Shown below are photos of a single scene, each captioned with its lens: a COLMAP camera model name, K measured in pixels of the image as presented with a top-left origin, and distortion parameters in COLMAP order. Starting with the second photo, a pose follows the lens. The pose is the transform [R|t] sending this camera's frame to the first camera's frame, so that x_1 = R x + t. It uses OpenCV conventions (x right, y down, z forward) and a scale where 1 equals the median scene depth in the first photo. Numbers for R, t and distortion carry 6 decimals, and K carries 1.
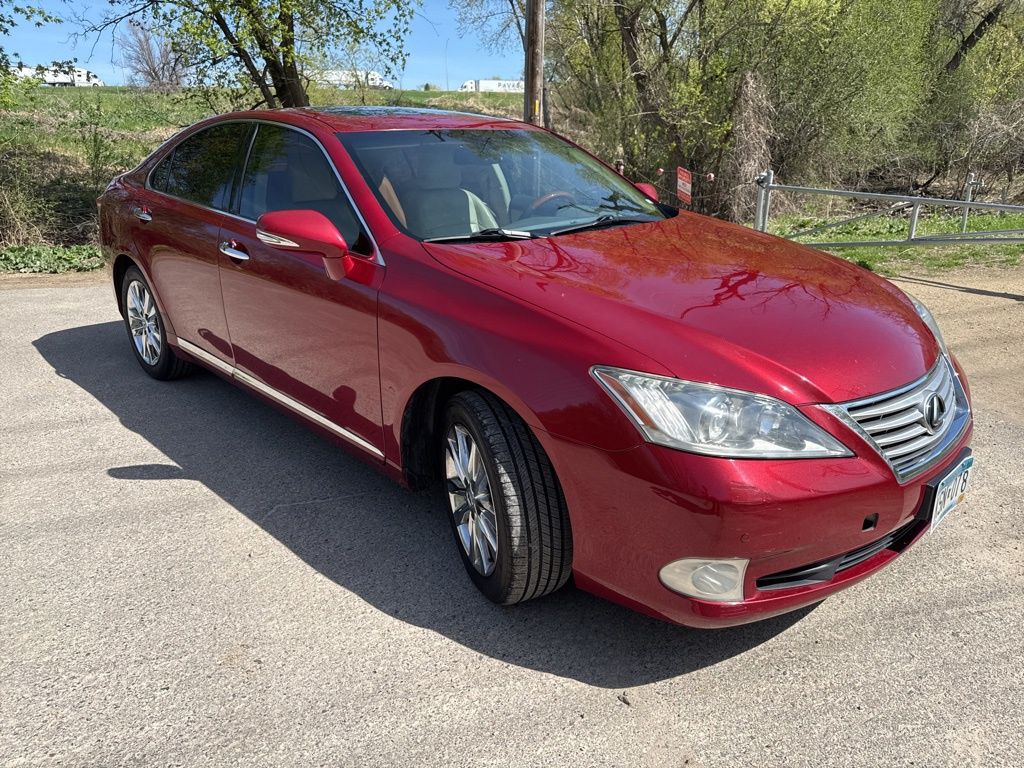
lens RADIAL K [[734.1, 0, 516.8], [0, 734.1, 375.9], [0, 0, 1]] dist [0.013888, -0.019661]
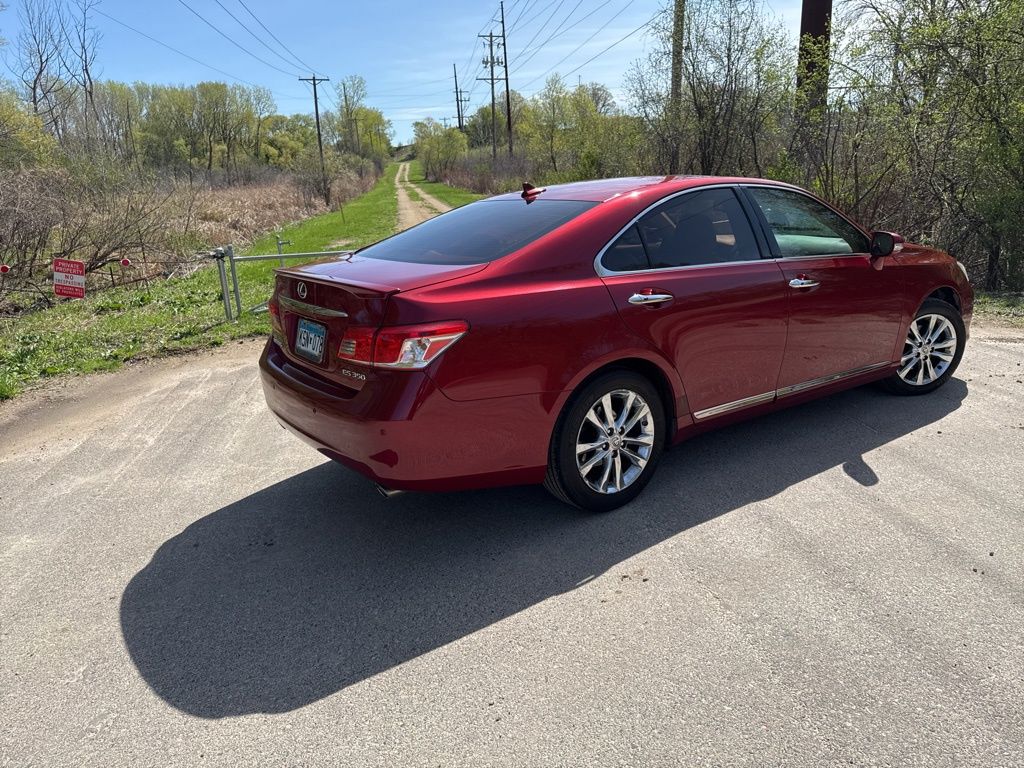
lens RADIAL K [[734.1, 0, 515.5], [0, 734.1, 388.5], [0, 0, 1]] dist [0.013888, -0.019661]
pose [[0.141864, -0.270999, 0.952068, -2.066682], [0.355473, 0.911588, 0.206509, -0.533722], [-0.923858, 0.309138, 0.225654, 1.490764]]
